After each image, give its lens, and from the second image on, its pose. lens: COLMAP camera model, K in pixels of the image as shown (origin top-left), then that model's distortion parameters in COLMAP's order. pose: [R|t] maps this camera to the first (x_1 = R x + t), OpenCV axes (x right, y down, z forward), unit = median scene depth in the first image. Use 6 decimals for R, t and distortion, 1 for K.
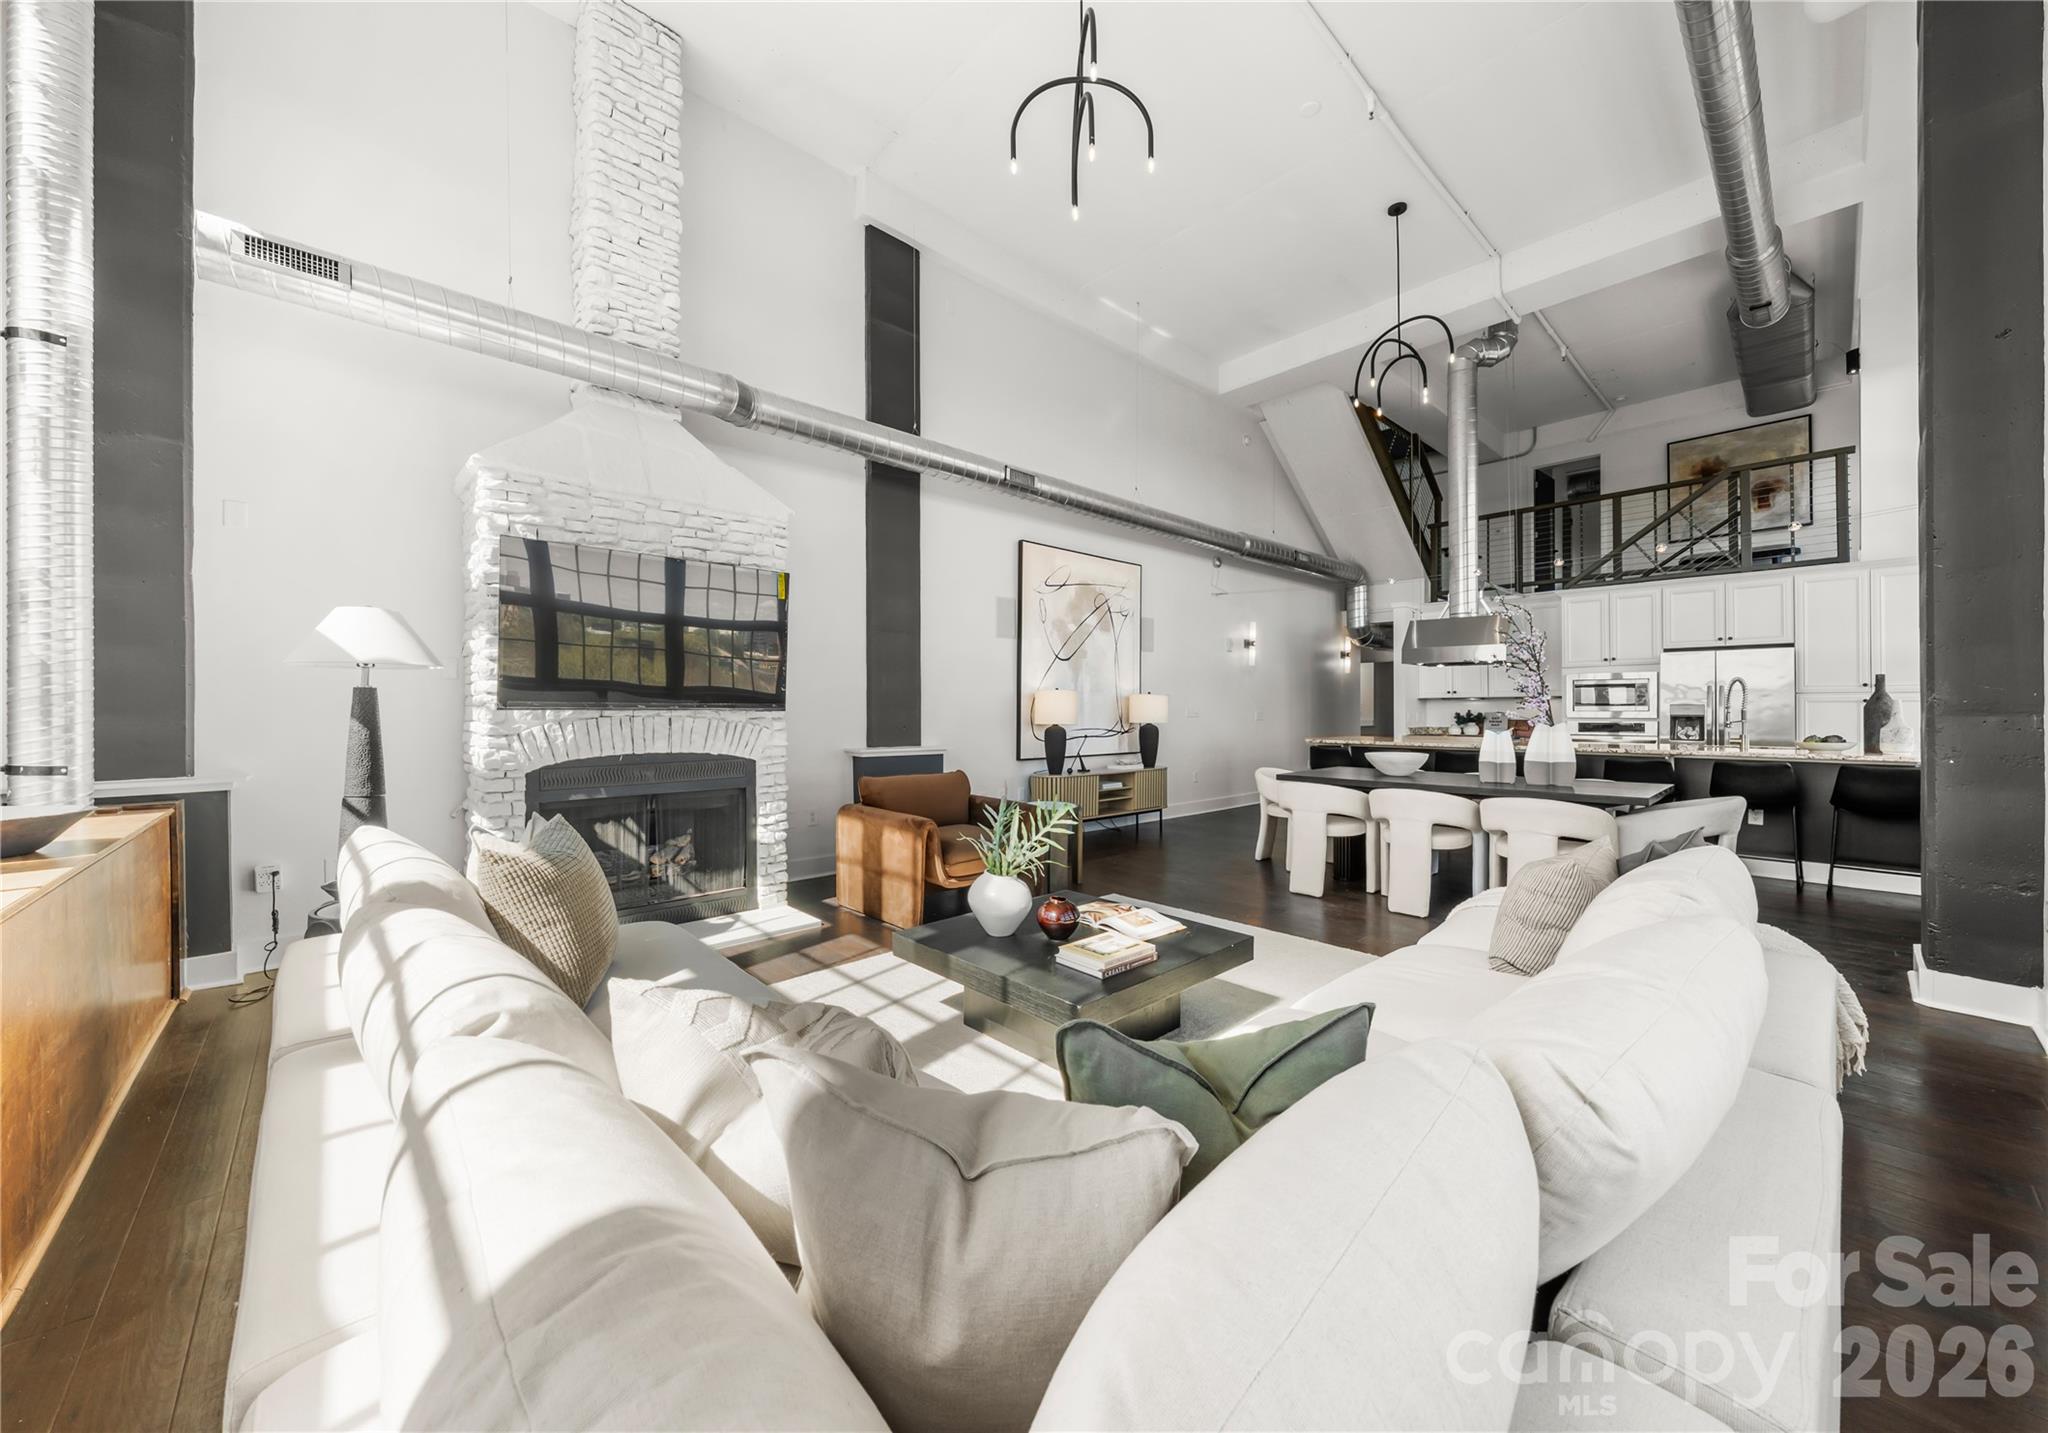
lens RADIAL K [[758.2, 0, 1024.0], [0, 758.2, 716.5], [0, 0, 1]] dist [-0.000380, -0.000097]
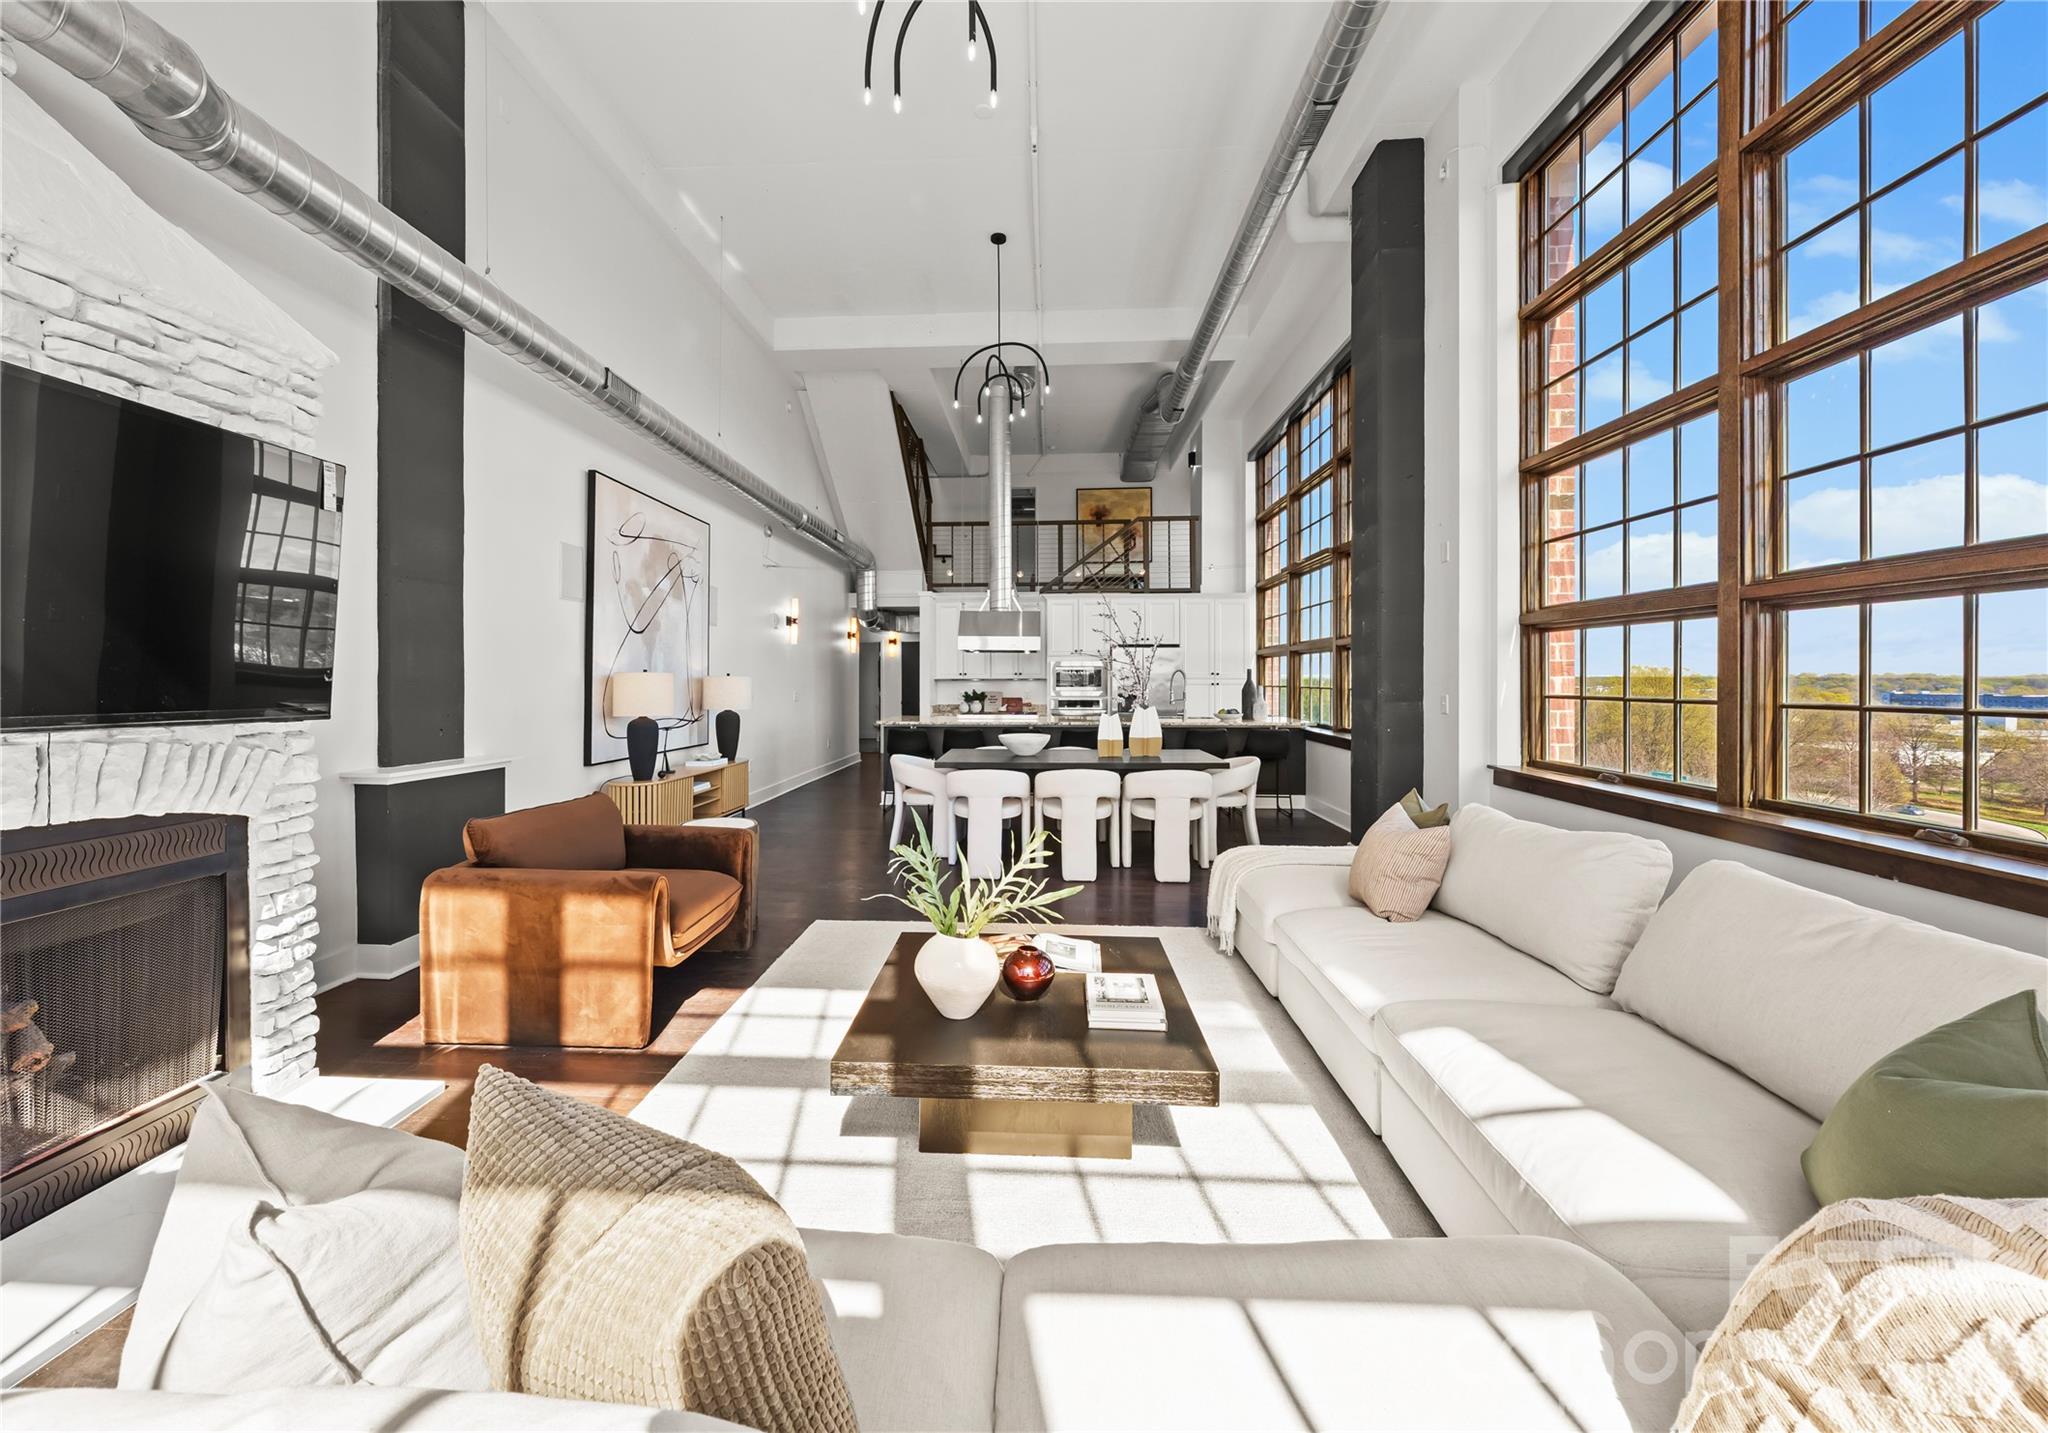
lens RADIAL K [[751.1, 0, 1017.8], [0, 751.1, 685.8], [0, 0, 1]] dist [-0.000197, -0.000149]
pose [[0.714224, -0.003844, 0.699906, -0.215497], [0.005386, 0.999985, -0.000004, -0.017857], [-0.699896, 0.003773, 0.714234, 0.173378]]
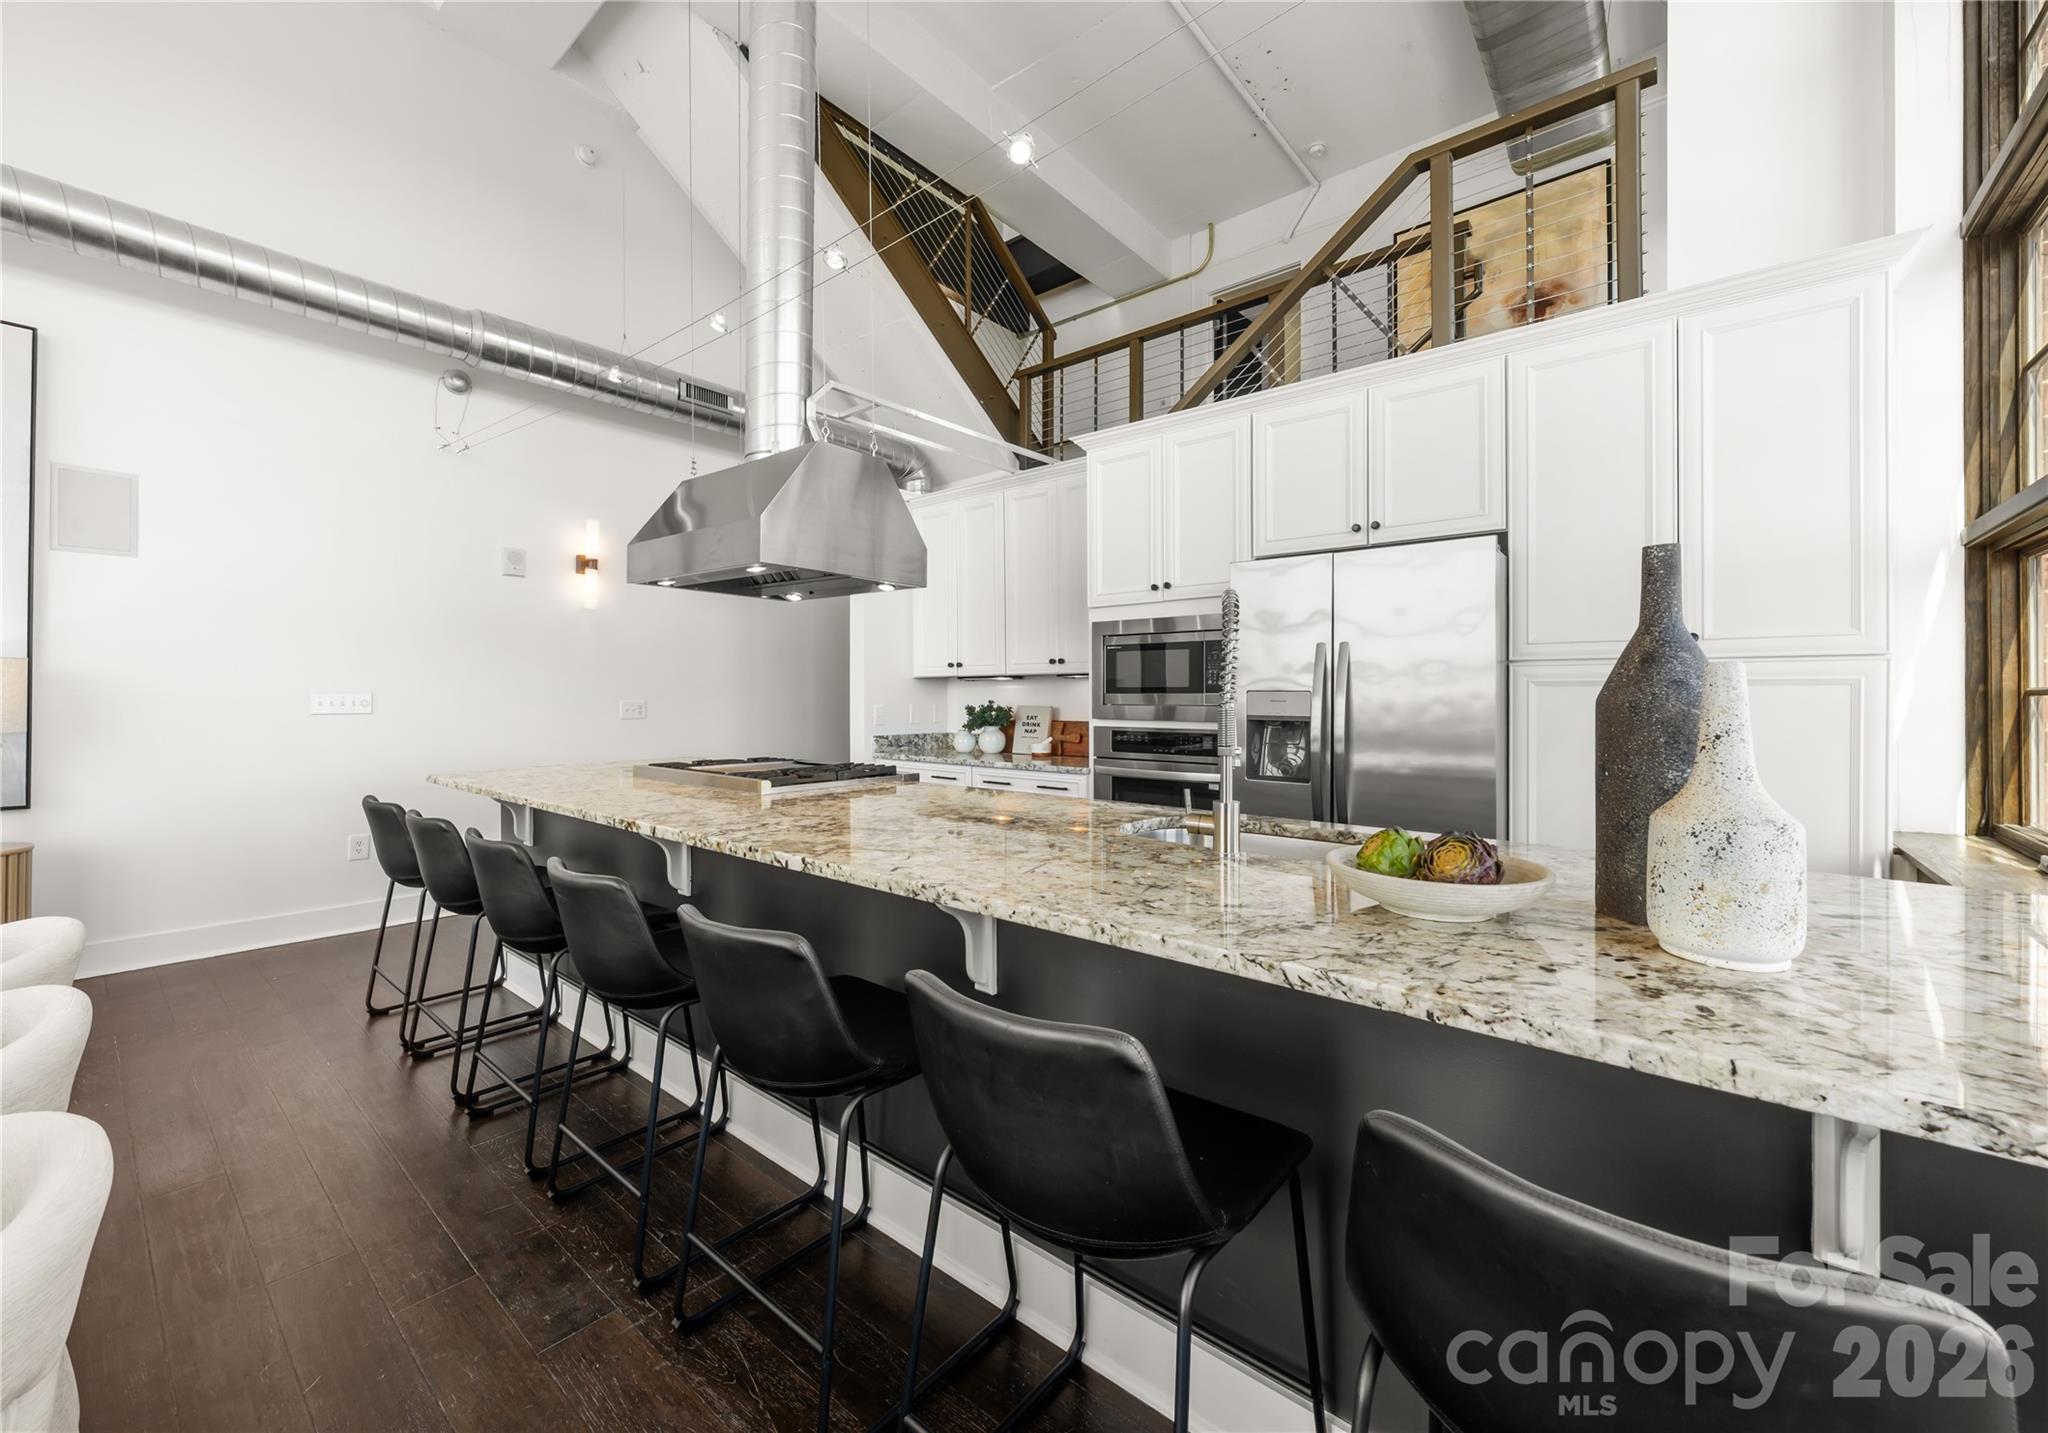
lens RADIAL K [[786.6, 0, 1024.0], [0, 786.6, 716.5], [0, 0, 1]] dist [-0.010905, -0.000002]
pose [[0.994216, 0.004174, 0.107316, 0.711574], [-0.005806, 0.999872, 0.014901, -0.007098], [-0.107240, -0.015438, 0.994113, 0.613777]]
